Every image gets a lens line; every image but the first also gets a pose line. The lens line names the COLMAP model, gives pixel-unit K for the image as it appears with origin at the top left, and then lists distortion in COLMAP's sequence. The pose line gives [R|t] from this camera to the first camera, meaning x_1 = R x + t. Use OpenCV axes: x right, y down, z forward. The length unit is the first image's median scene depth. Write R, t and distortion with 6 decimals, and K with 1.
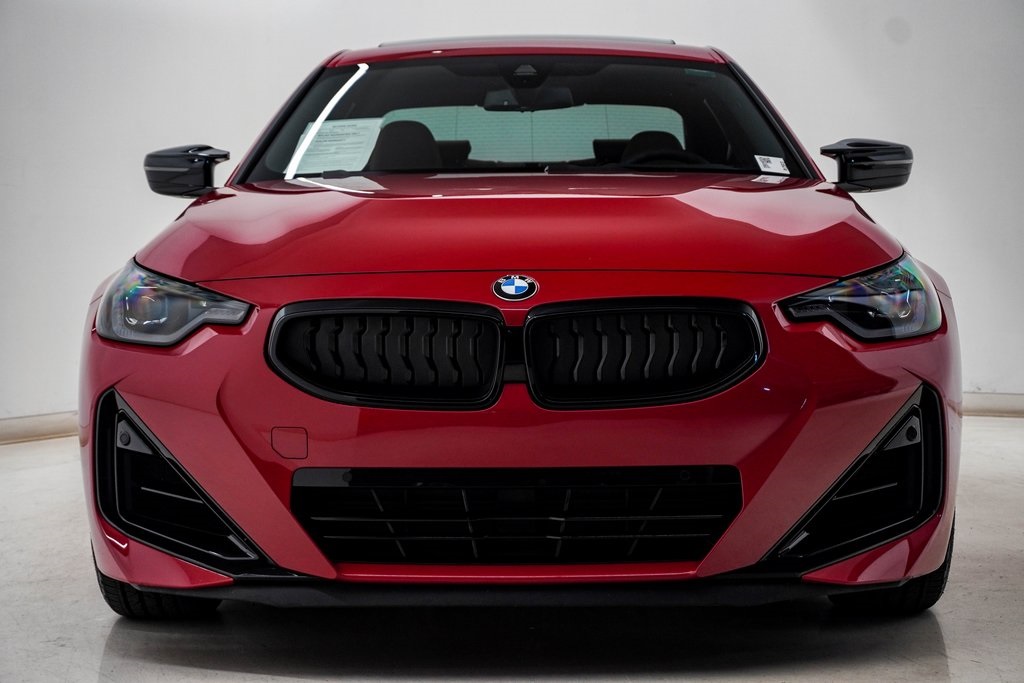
lens RADIAL K [[2175.1, 0, 512.0], [0, 2175.1, 341.5], [0, 0, 1]] dist [-0.010532, 0.106730]
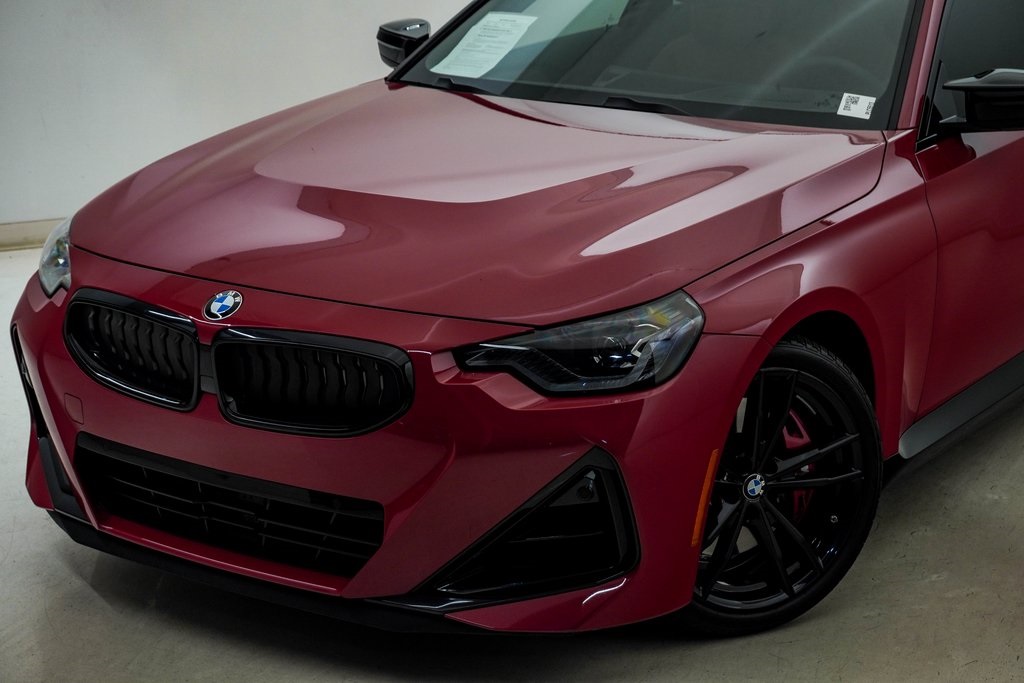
lens RADIAL K [[2175.1, 0, 512.0], [0, 2175.1, 341.5], [0, 0, 1]] dist [-0.010532, 0.106730]
pose [[0.836920, 0.151305, -0.525996, 0.682598], [-0.039986, 0.975365, 0.216945, -0.243829], [0.545863, -0.160533, 0.822352, 0.187432]]
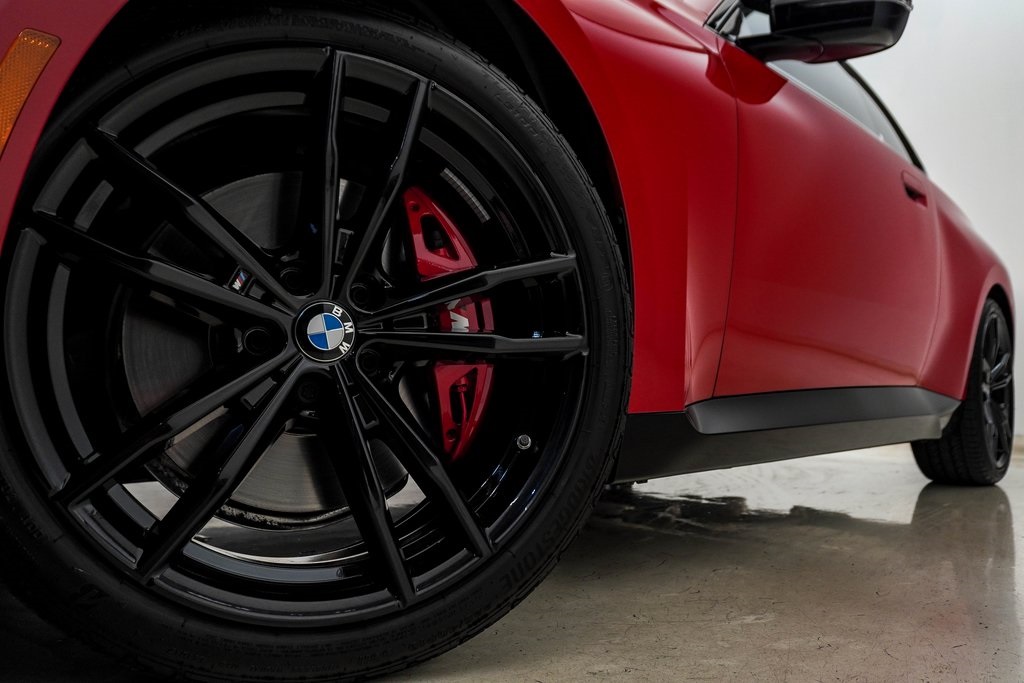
lens RADIAL K [[877.2, 0, 512.0], [0, 877.2, 341.5], [0, 0, 1]] dist [0.000174, 0.000504]
pose [[0.792402, 0.003424, -0.609990, 0.366010], [-0.072853, 0.993358, -0.089063, 0.083309], [0.605633, 0.115013, 0.787388, 1.030444]]
